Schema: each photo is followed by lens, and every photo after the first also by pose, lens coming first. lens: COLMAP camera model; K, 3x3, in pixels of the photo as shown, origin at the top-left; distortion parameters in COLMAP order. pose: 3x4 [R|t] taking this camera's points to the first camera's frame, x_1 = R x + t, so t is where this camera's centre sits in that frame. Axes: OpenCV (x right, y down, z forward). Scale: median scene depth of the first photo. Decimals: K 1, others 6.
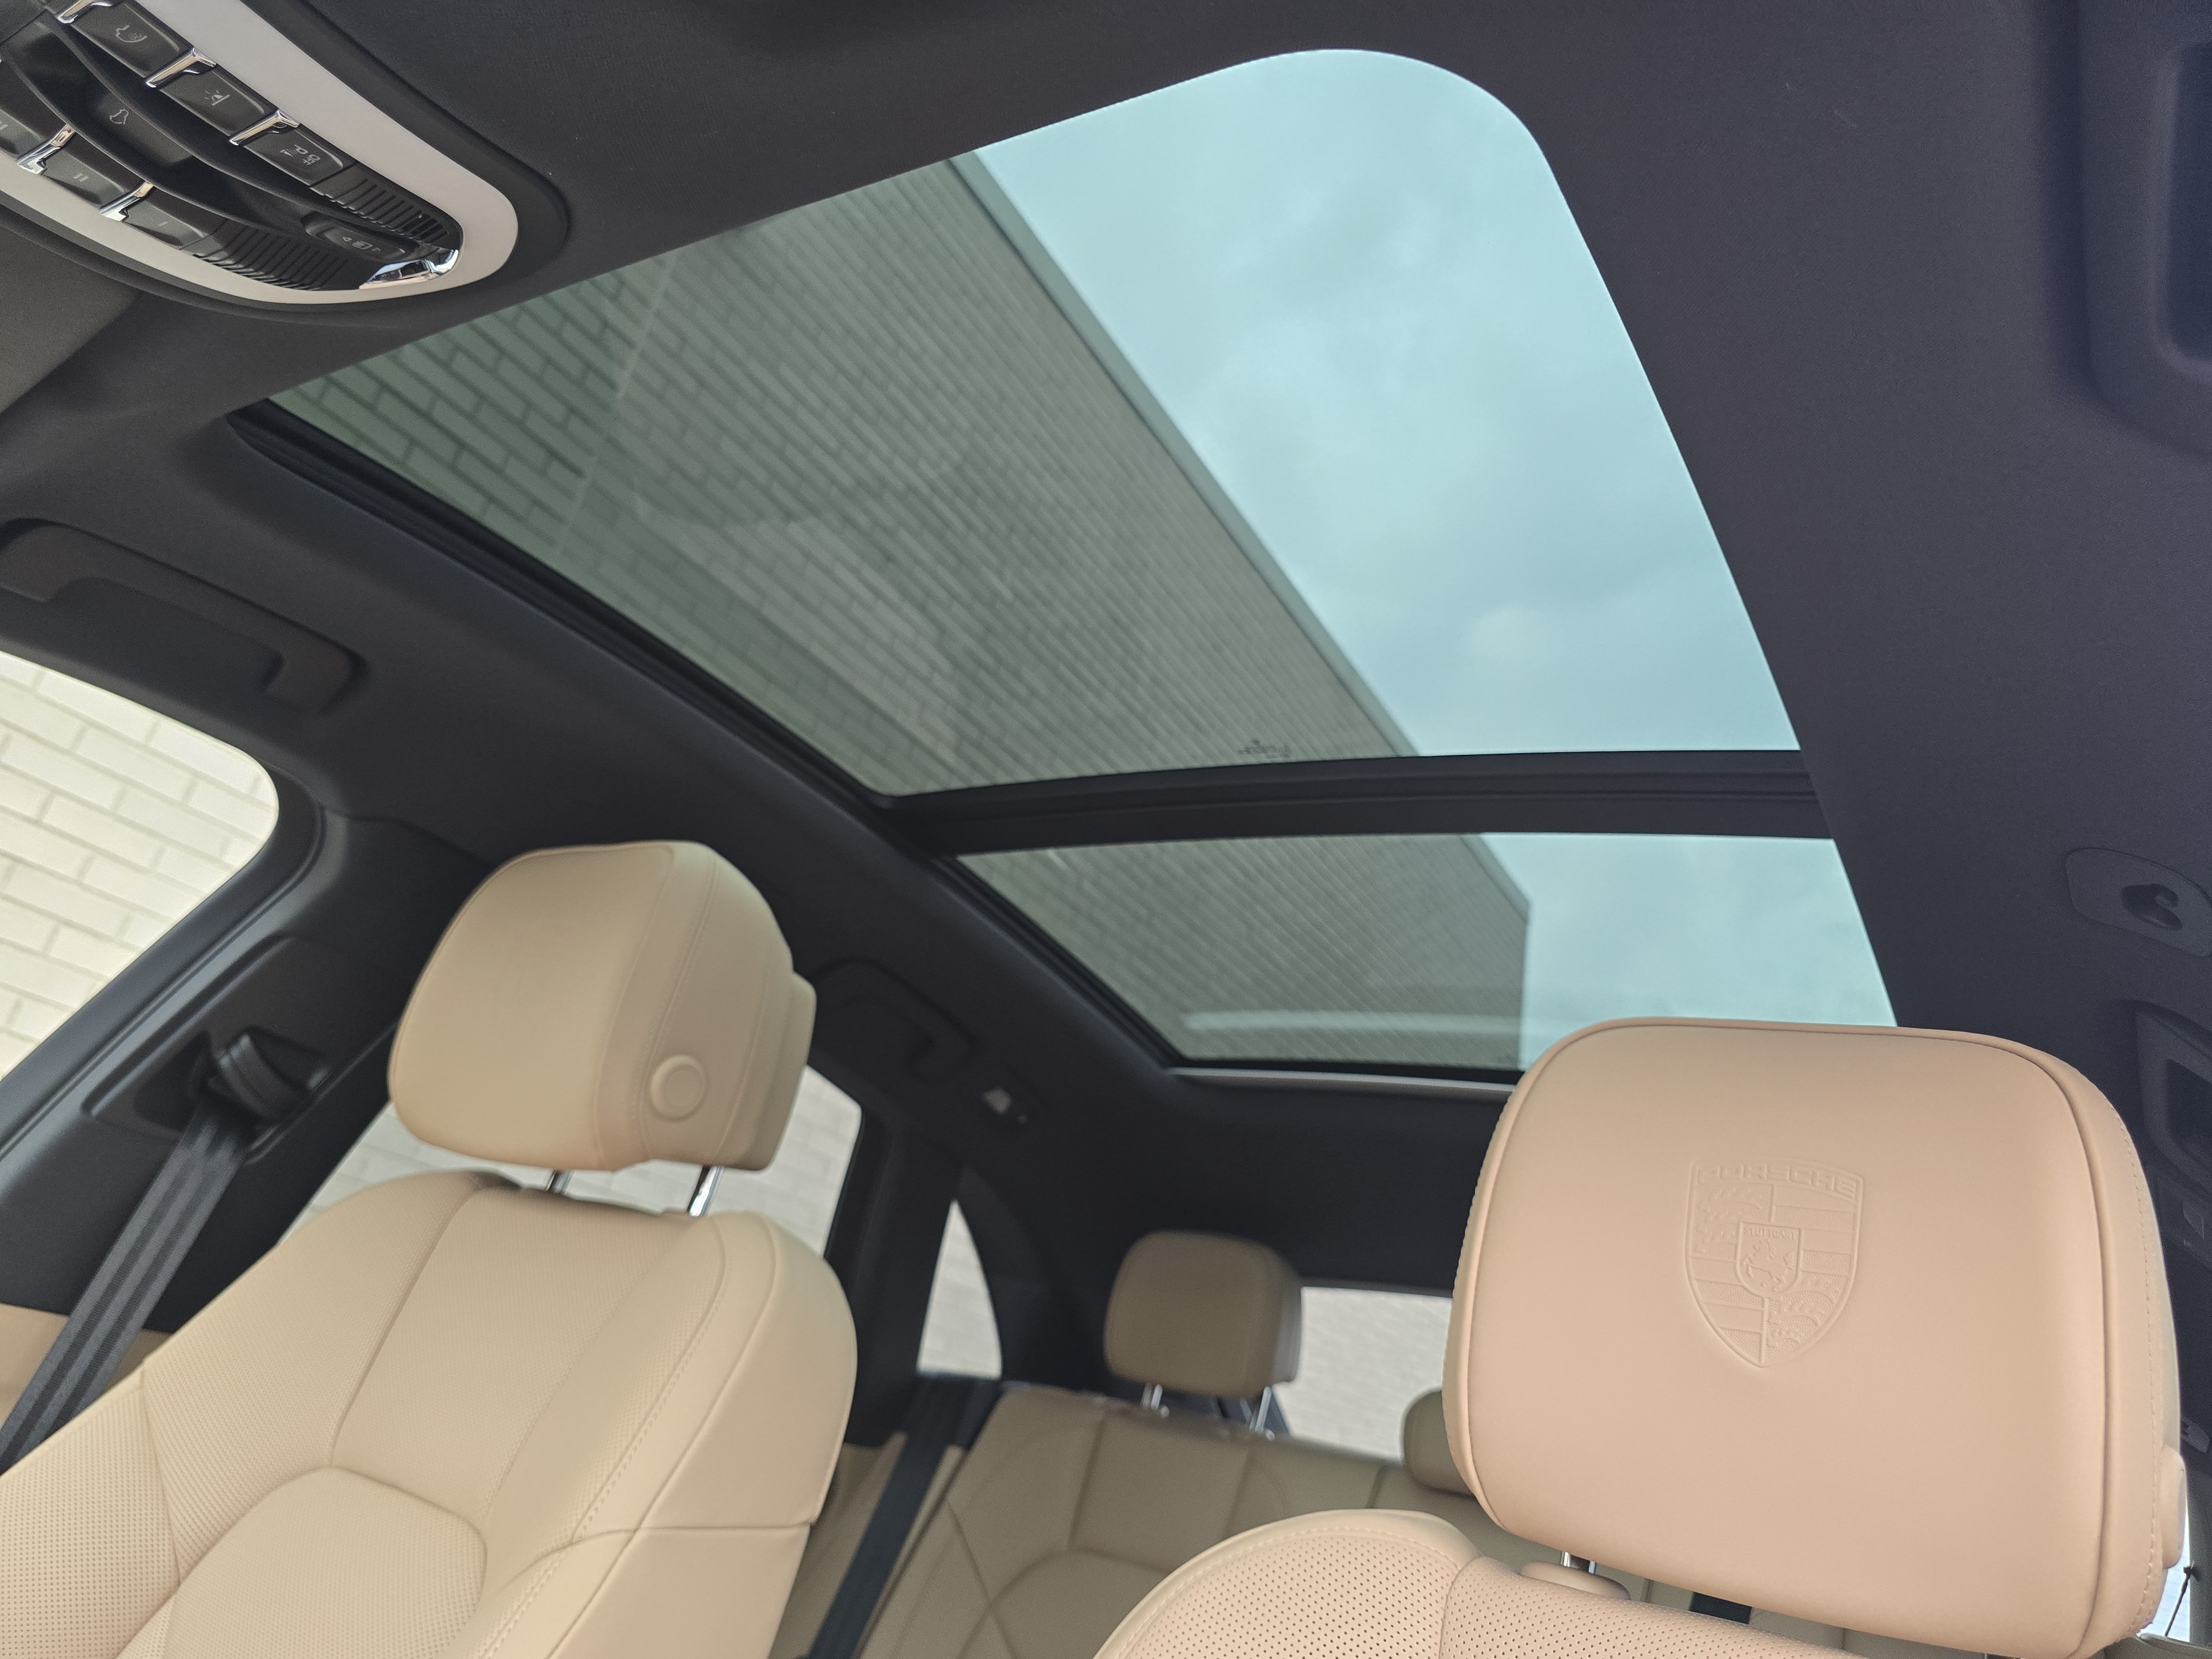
lens RADIAL K [[1503.8, 0, 1106.0], [0, 1503.8, 829.5], [0, 0, 1]] dist [-0.006714, 0.001156]
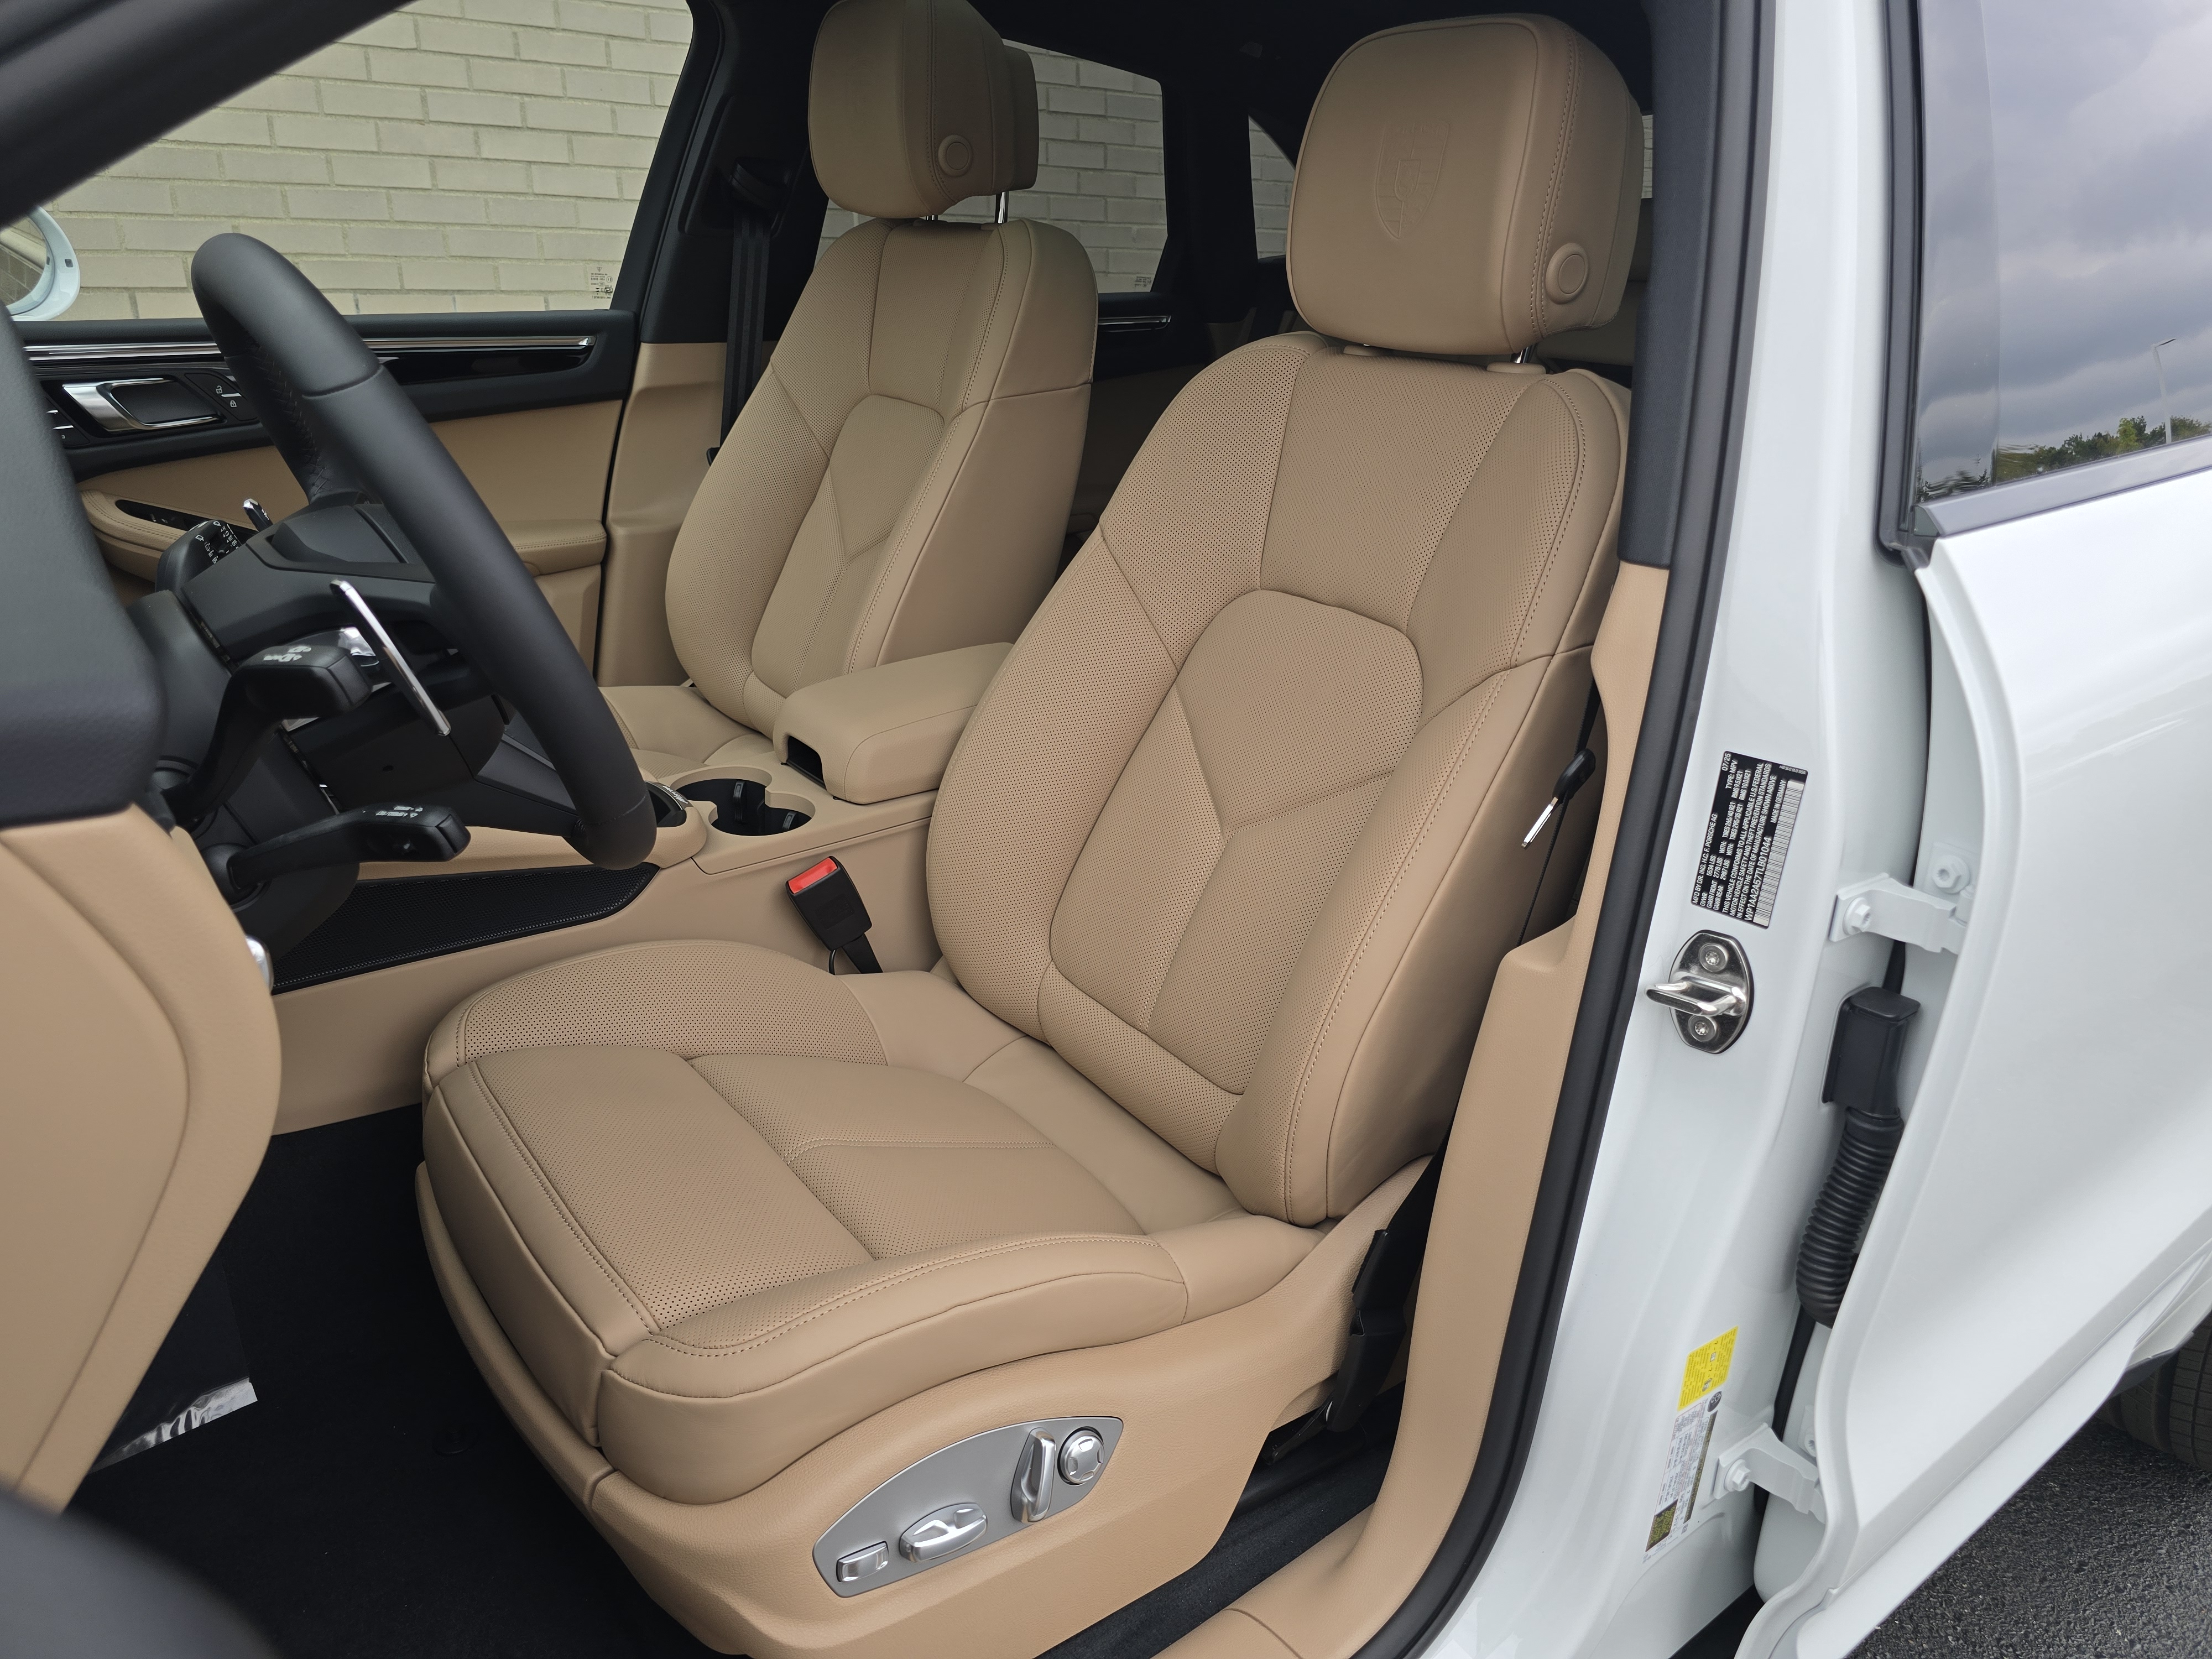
lens RADIAL K [[1503.8, 0, 1106.0], [0, 1503.8, 829.5], [0, 0, 1]] dist [-0.006714, 0.001156]
pose [[0.913022, -0.038141, -0.406123, 0.471574], [0.299447, 0.738736, 0.603821, -0.212132], [0.276987, -0.672914, 0.685904, -0.553028]]
